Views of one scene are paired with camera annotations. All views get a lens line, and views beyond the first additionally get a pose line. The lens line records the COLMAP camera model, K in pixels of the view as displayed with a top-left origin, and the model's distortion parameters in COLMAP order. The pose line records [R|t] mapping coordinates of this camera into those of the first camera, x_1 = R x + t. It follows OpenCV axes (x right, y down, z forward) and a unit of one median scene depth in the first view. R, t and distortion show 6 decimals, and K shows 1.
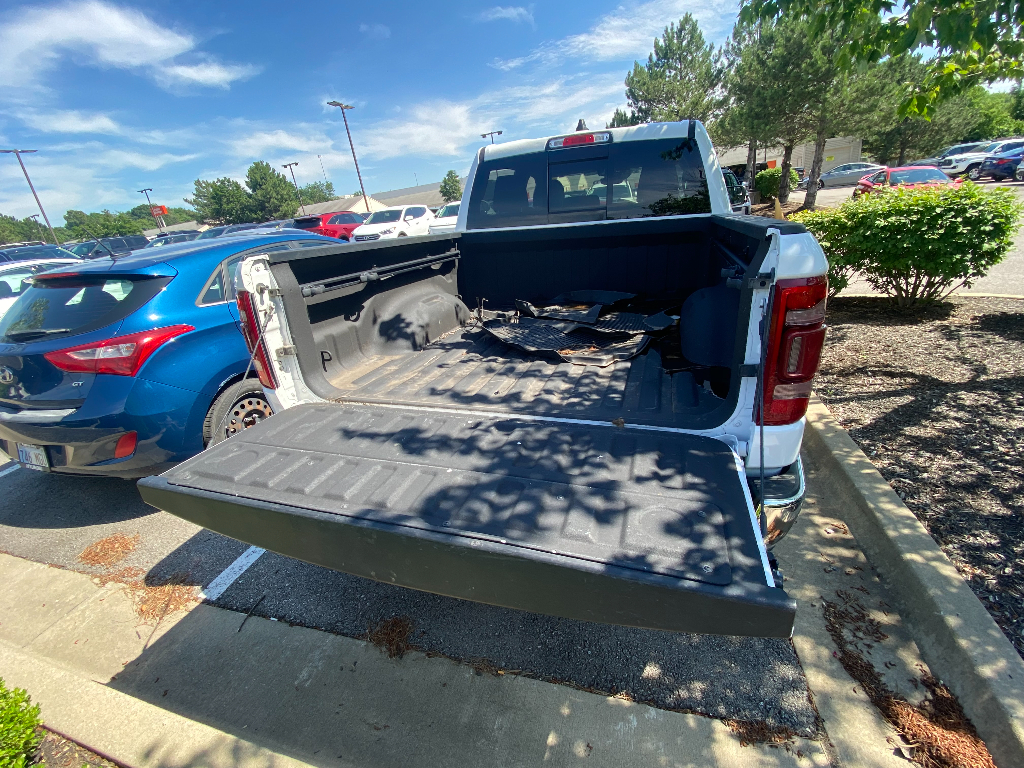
lens RADIAL K [[439.8, 0, 507.3], [0, 439.8, 381.1], [0, 0, 1]] dist [0.009170, -0.012736]
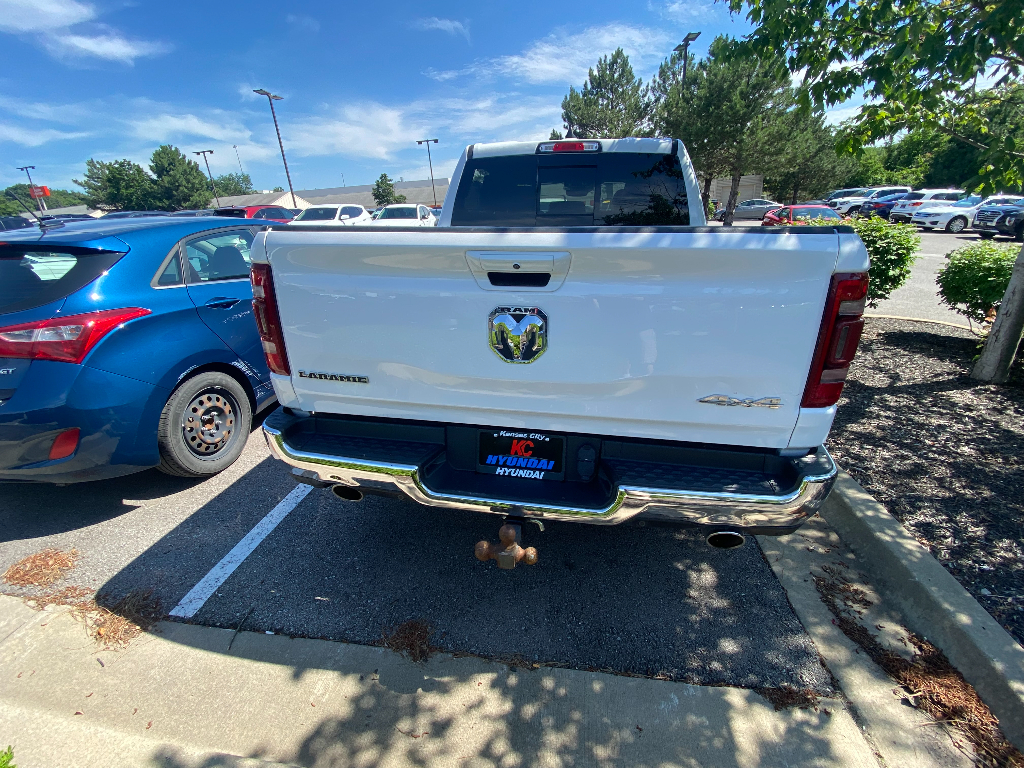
lens RADIAL K [[439.8, 0, 506.0], [0, 439.8, 380.6], [0, 0, 1]] dist [0.009170, -0.012736]
pose [[0.986764, 0.016303, 0.161343, -0.104097], [-0.012354, 0.999600, -0.025450, 0.021674], [-0.161693, 0.023120, 0.986570, 0.011546]]
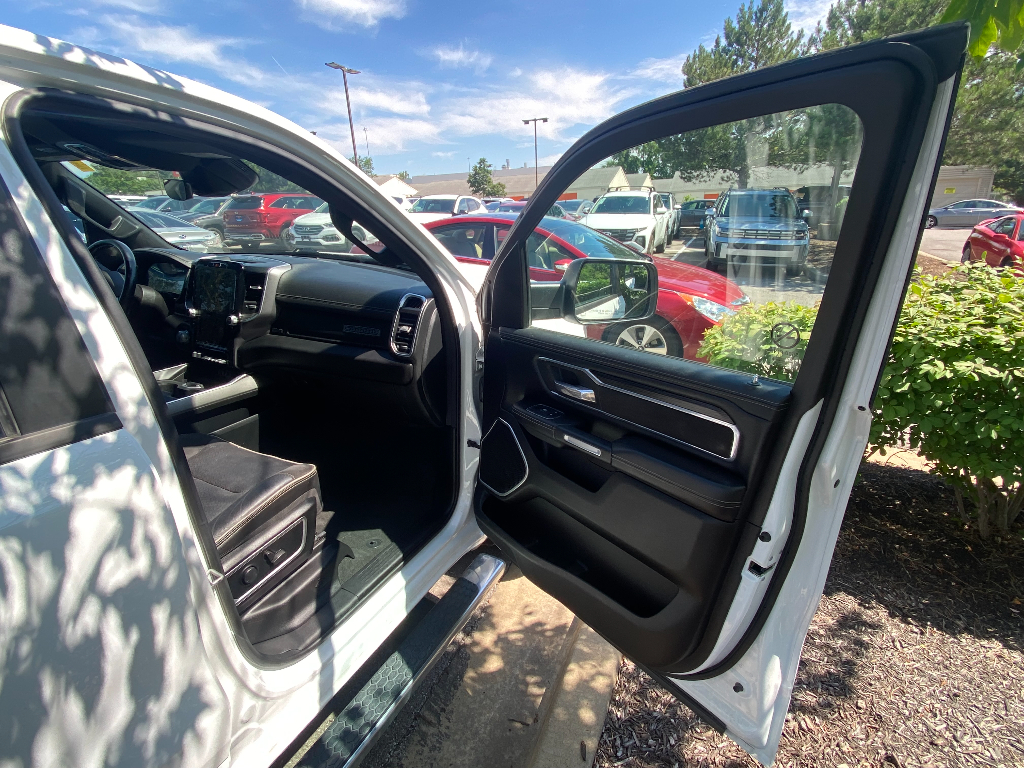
lens RADIAL K [[496.8, 0, 516.1], [0, 496.8, 377.9], [0, 0, 1]] dist [-0.000558, -0.010111]
pose [[0.988400, 0.129404, -0.079501, 0.542937], [-0.132217, 0.990730, -0.031180, -0.306728], [0.074729, 0.041329, 0.996347, 0.558873]]
